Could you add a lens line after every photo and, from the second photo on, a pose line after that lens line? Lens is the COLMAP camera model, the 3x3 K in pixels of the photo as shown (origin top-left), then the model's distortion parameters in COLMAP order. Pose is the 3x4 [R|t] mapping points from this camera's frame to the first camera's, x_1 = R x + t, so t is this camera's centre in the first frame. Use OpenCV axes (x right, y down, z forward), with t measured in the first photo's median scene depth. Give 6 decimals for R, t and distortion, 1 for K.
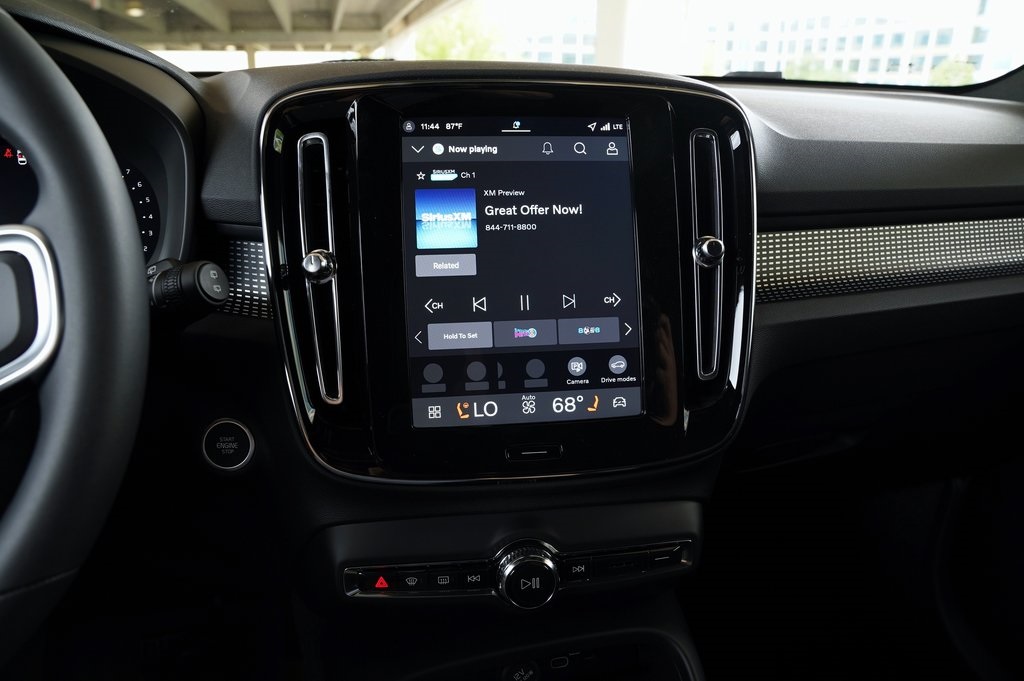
lens RADIAL K [[709.9, 0, 515.3], [0, 709.9, 332.9], [0, 0, 1]] dist [-0.120258, 0.061517]
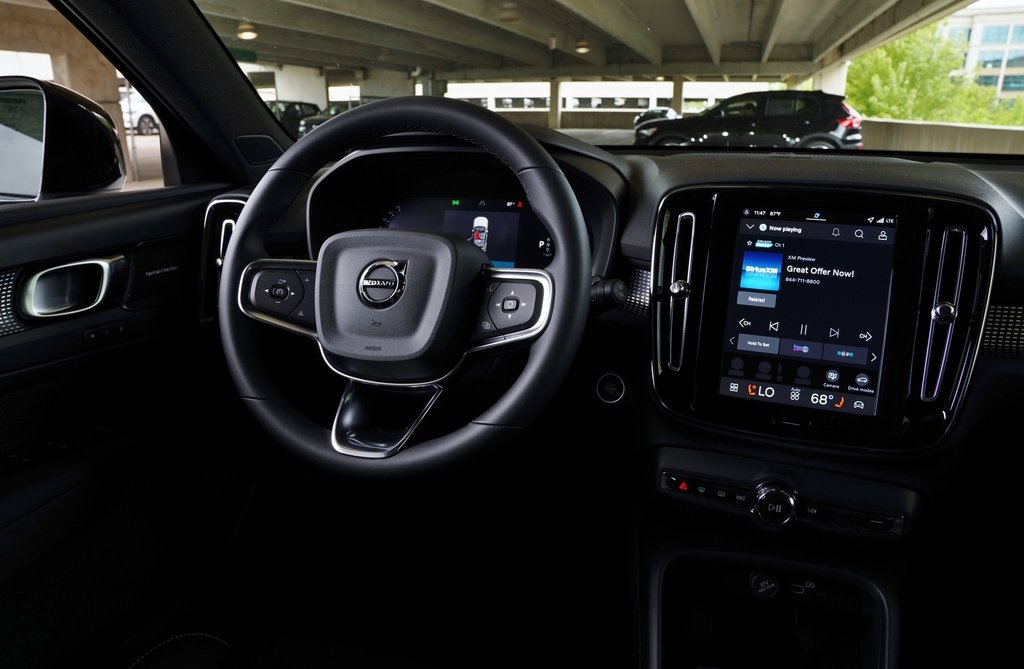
lens RADIAL K [[725.4, 0, 510.9], [0, 725.4, 330.4], [0, 0, 1]] dist [-0.102245, 0.022463]
pose [[0.845644, 0.144639, -0.513775, 0.274275], [-0.167477, 0.985874, 0.001887, 0.064129], [0.506791, 0.084450, 0.857923, -0.668864]]
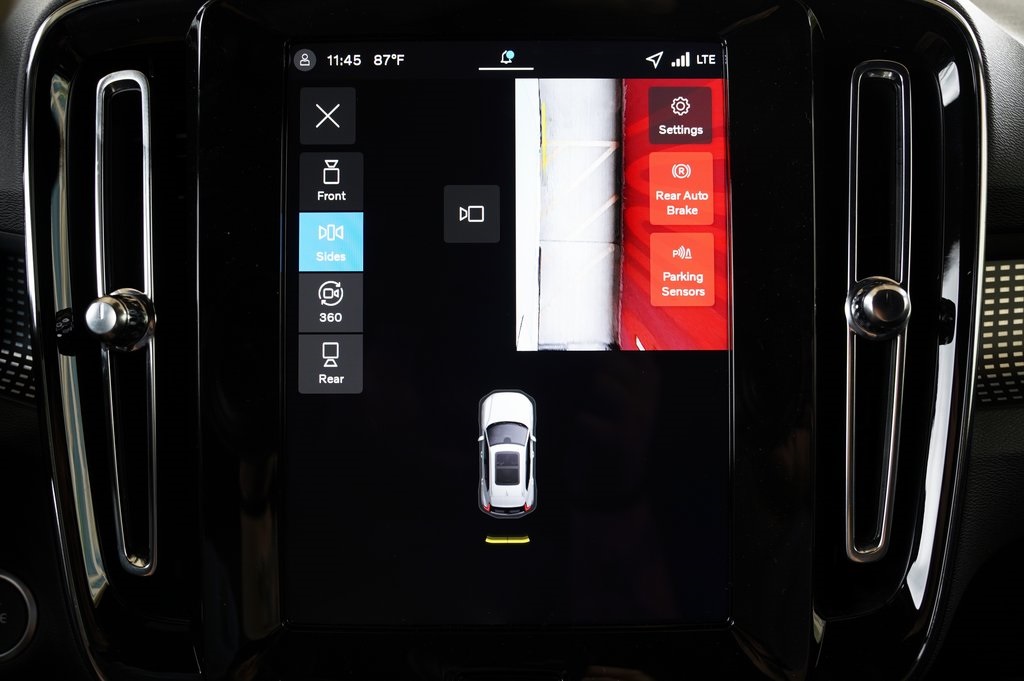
lens RADIAL K [[862.9, 0, 521.8], [0, 862.9, 343.6], [0, 0, 1]] dist [-0.019648, -0.004685]
pose [[0.986908, 0.042795, -0.155503, 0.123716], [-0.042262, 0.999084, 0.006731, -0.085748], [0.155648, -0.000071, 0.987813, 0.363303]]
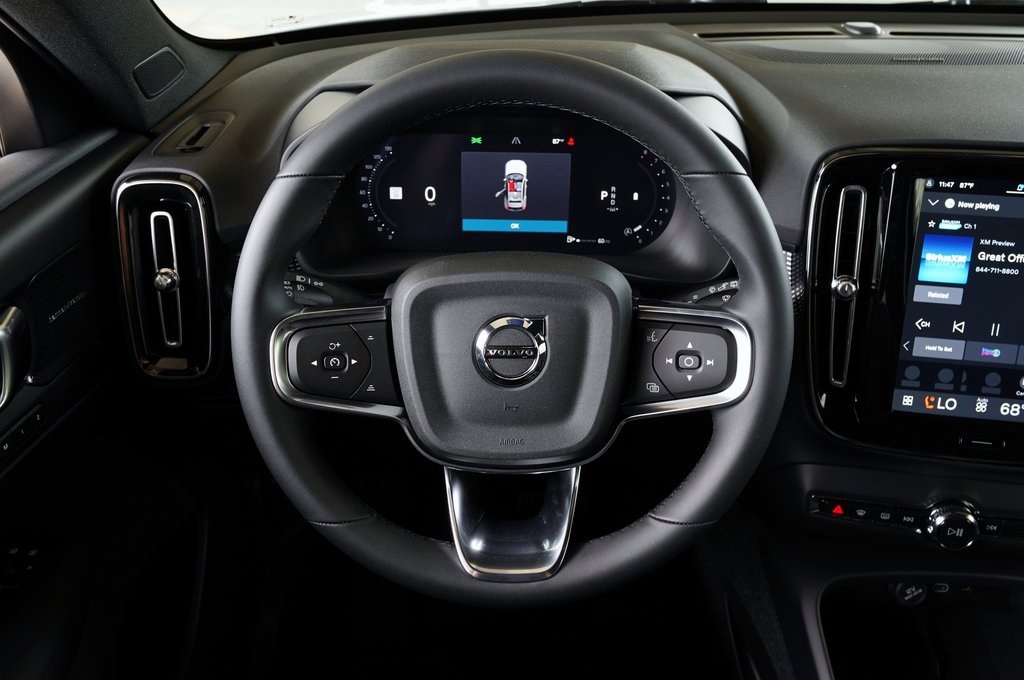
lens RADIAL K [[861.0, 0, 509.4], [0, 861.0, 341.5], [0, 0, 1]] dist [-0.059079, 0.074548]
pose [[0.954915, 0.154200, -0.253693, -0.435943], [-0.093130, 0.966984, 0.237209, -0.307408], [0.281895, -0.202887, 0.937748, -0.710943]]
